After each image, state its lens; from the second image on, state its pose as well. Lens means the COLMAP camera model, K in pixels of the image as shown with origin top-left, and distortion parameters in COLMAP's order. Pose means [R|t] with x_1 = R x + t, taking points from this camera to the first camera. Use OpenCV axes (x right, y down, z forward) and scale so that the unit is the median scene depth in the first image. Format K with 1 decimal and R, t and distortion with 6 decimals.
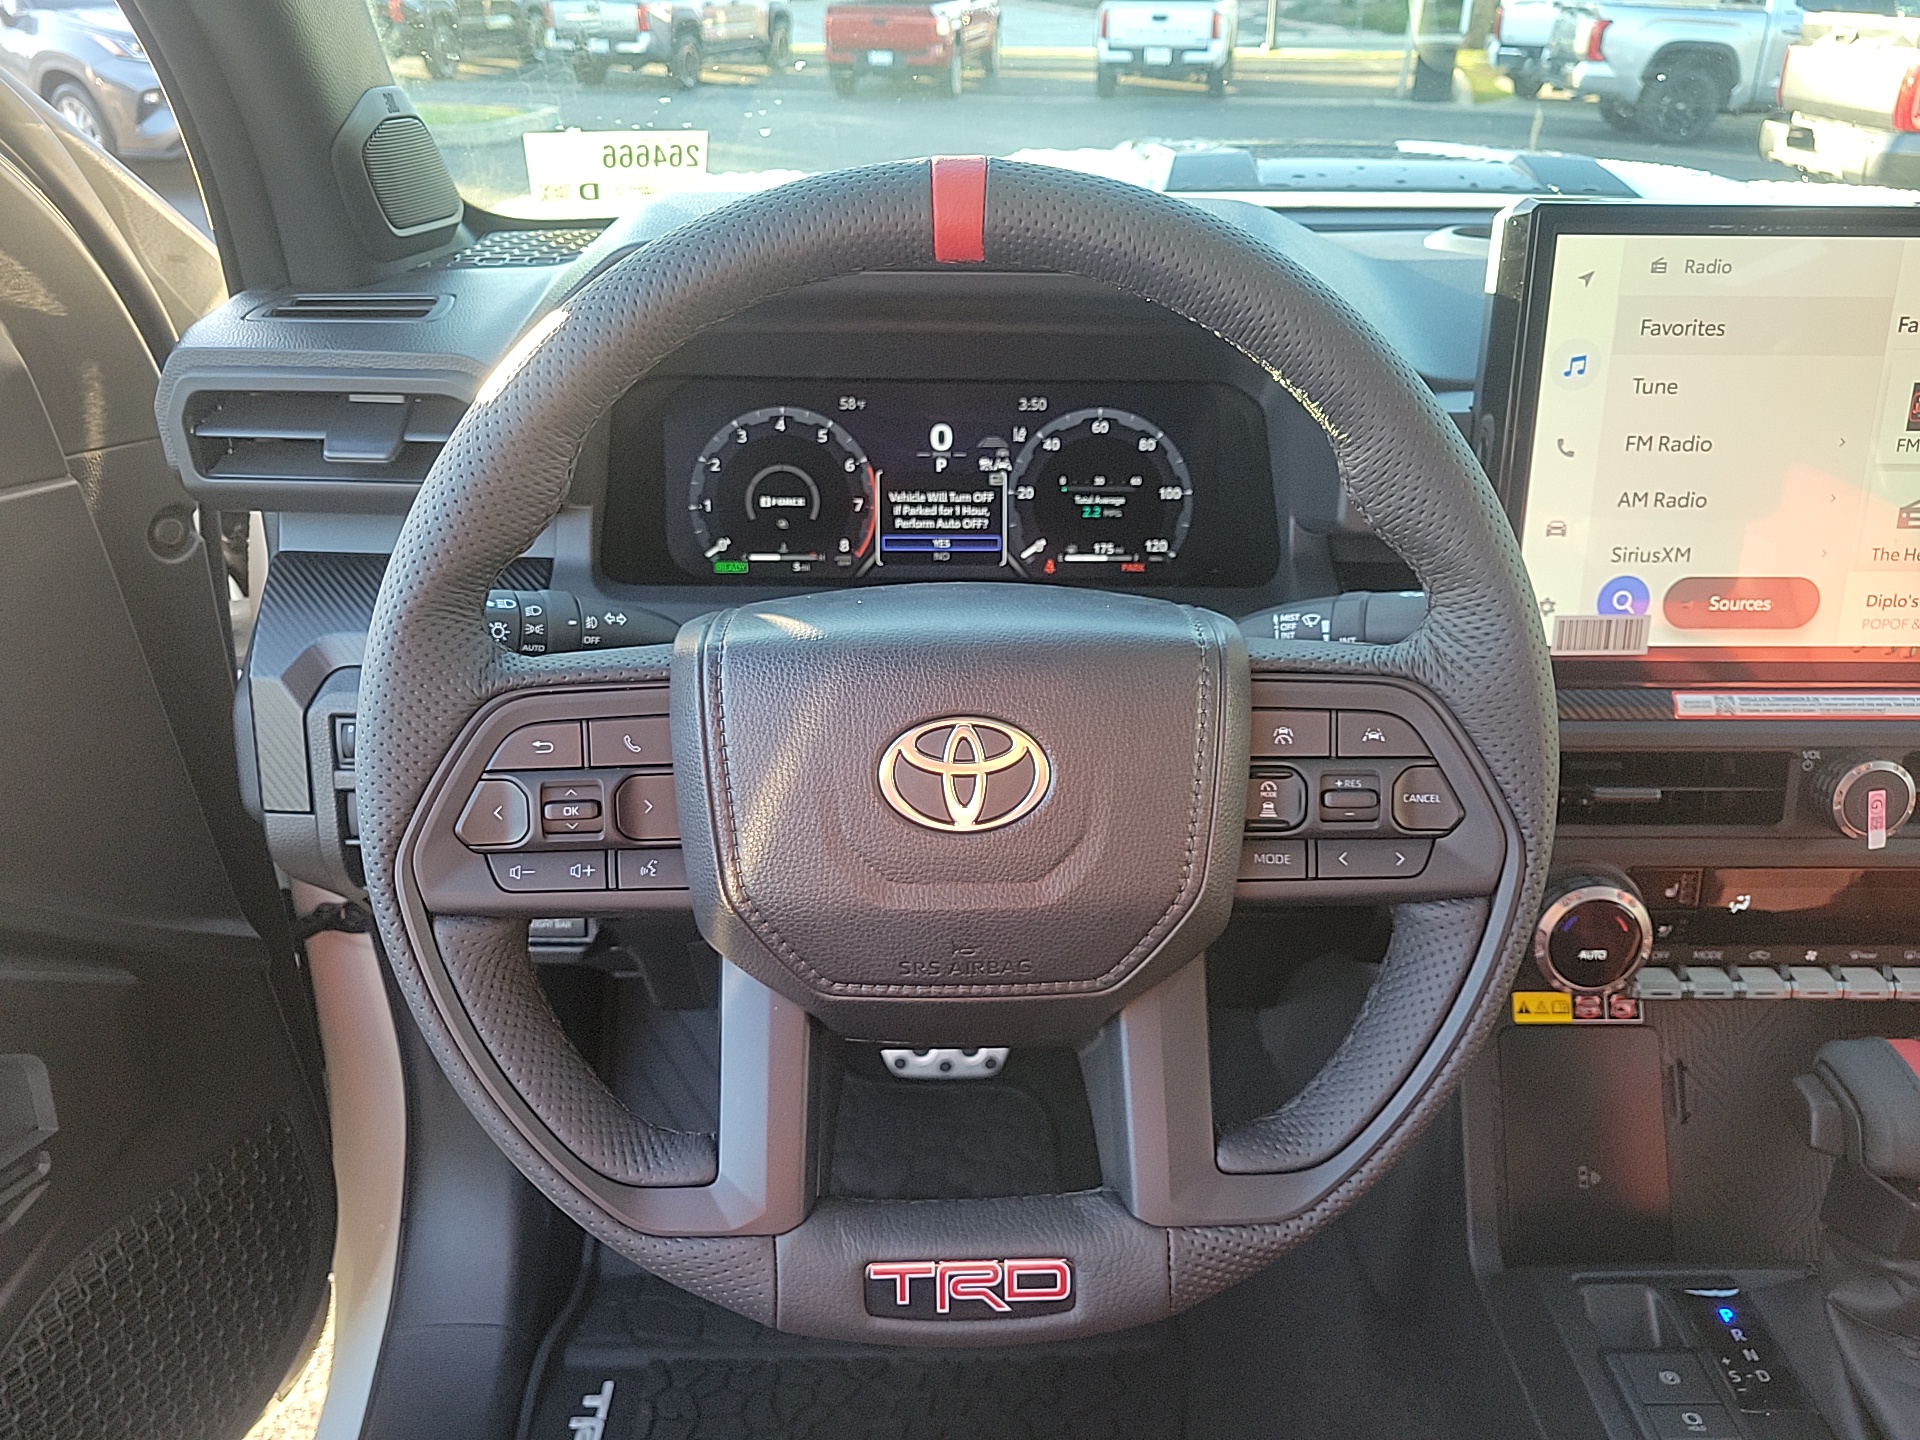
lens RADIAL K [[1475.1, 0, 971.2], [0, 1475.1, 728.7], [0, 0, 1]] dist [0.019316, -0.007117]
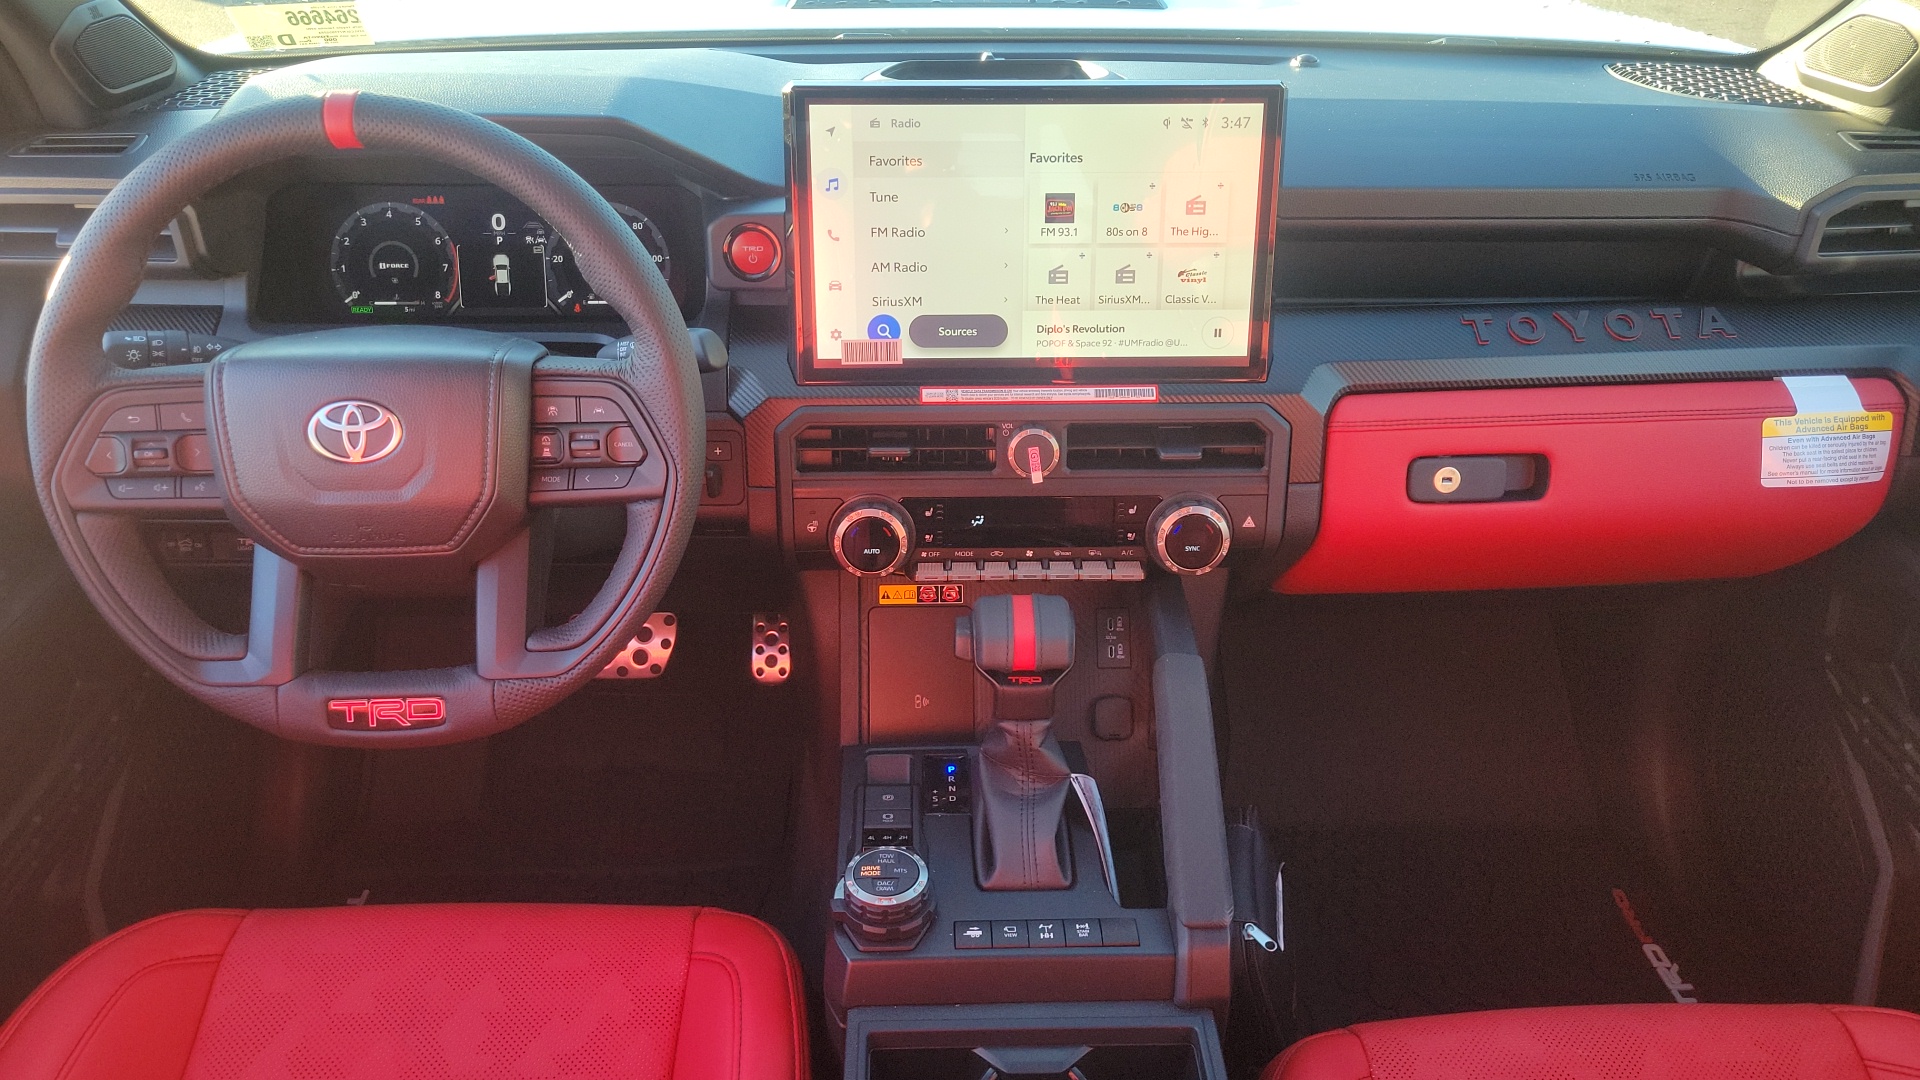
lens RADIAL K [[1451.9, 0, 965.0], [0, 1451.9, 533.1], [0, 0, 1]] dist [0.035881, -0.011728]
pose [[0.999959, -0.008925, -0.001674, 0.454850], [0.009013, 0.997978, 0.062917, 0.029504], [0.001110, -0.062930, 0.998017, -0.501508]]
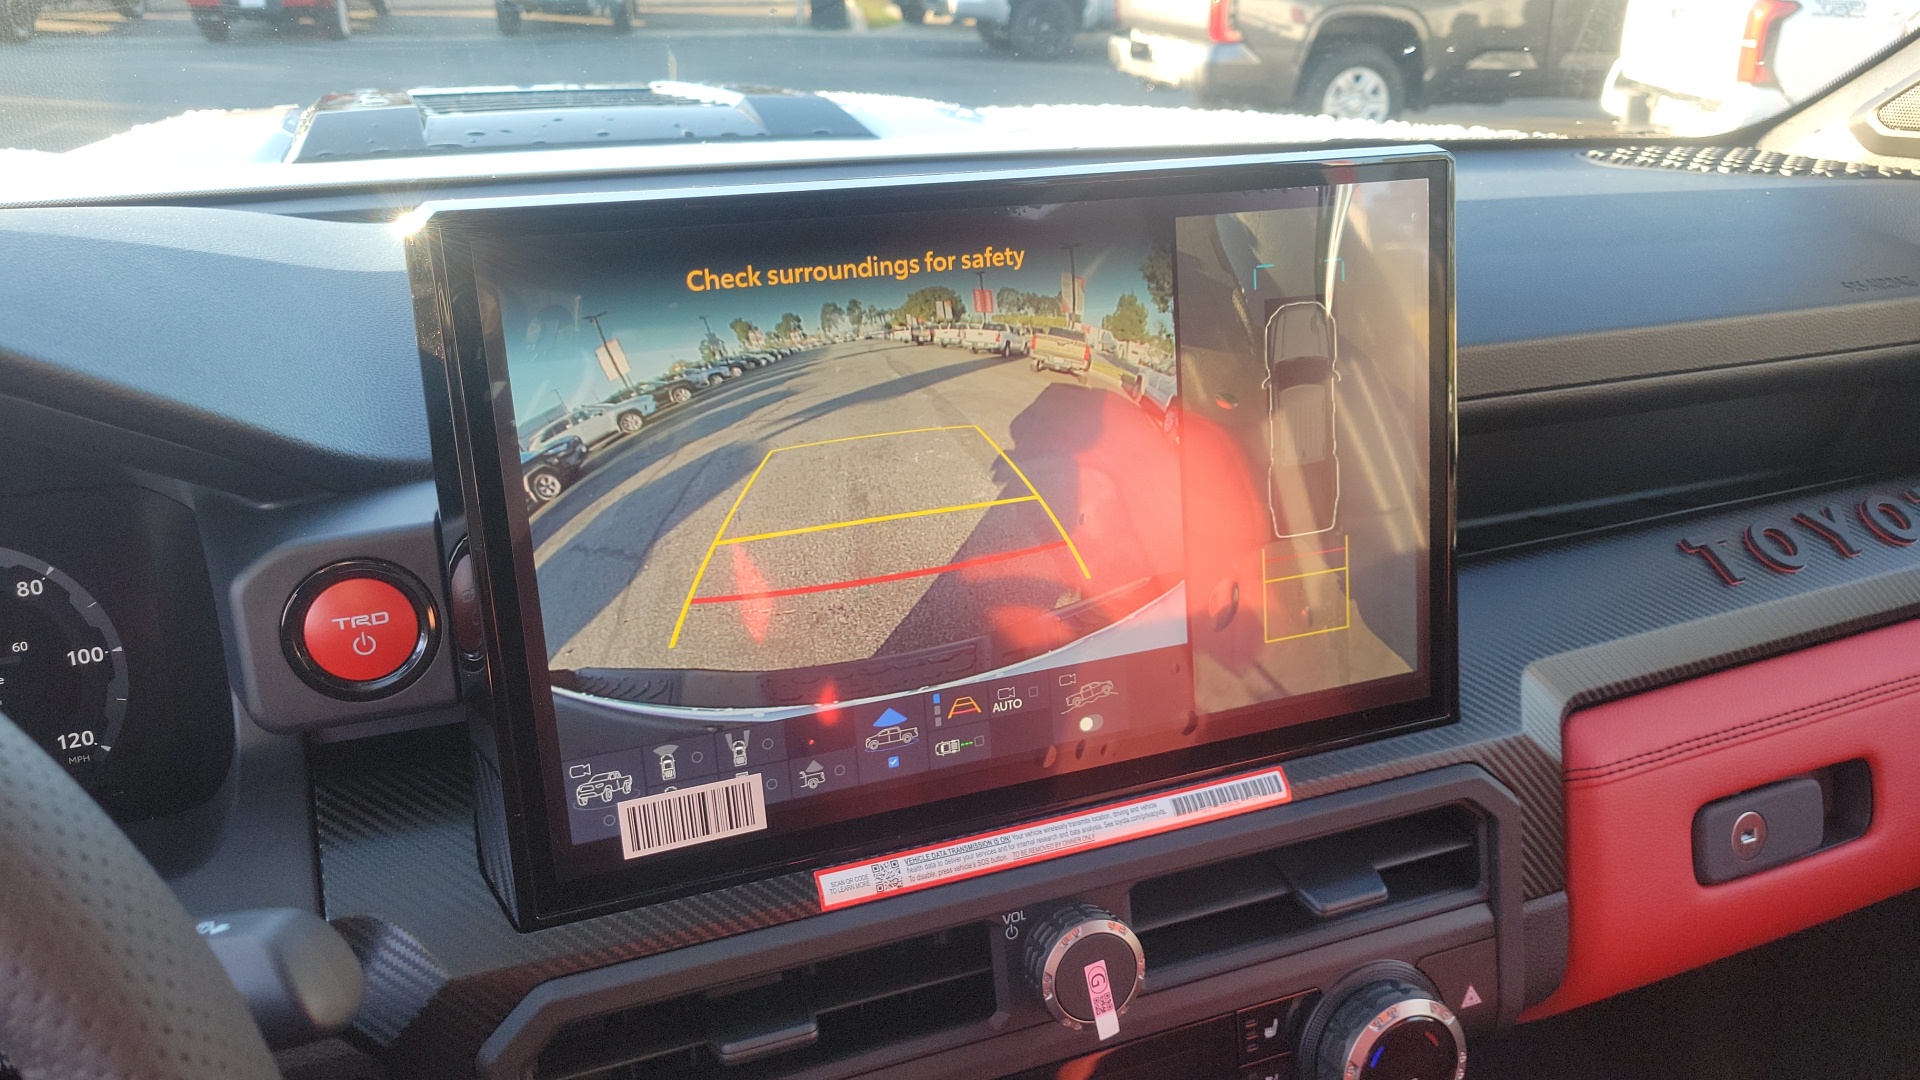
lens RADIAL K [[1472.8, 0, 960.0], [0, 1472.8, 540.0], [0, 0, 1]] dist [0.018117, -0.003160]
pose [[0.936568, -0.144069, 0.319506, 0.295399], [0.166067, 0.985196, -0.042555, -0.119800], [-0.308645, 0.092915, 0.946628, 0.270882]]
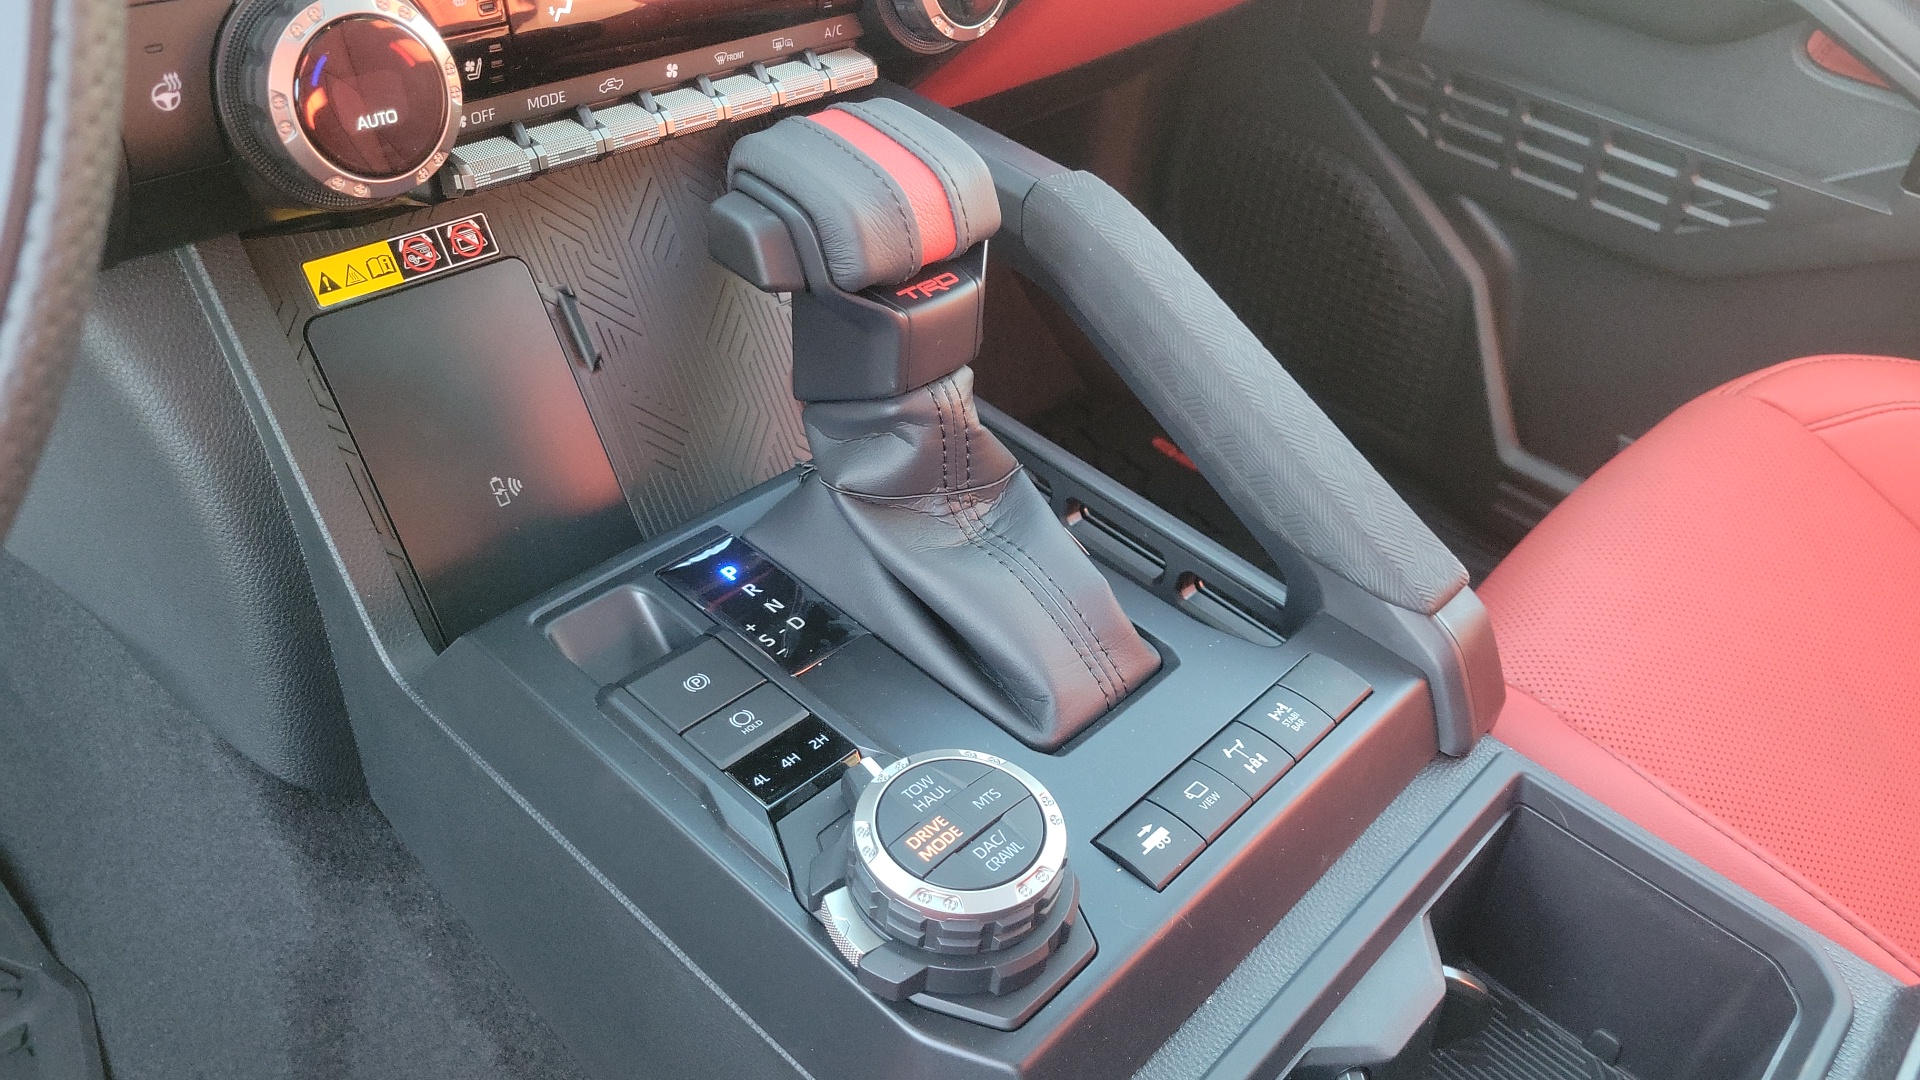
lens RADIAL K [[1456.3, 0, 968.2], [0, 1456.3, 533.4], [0, 0, 1]] dist [0.019891, -0.002300]
pose [[0.694238, -0.394845, 0.601774, 0.143118], [0.241127, 0.915367, 0.322428, 0.149730], [-0.678153, -0.078738, 0.730690, 0.342646]]
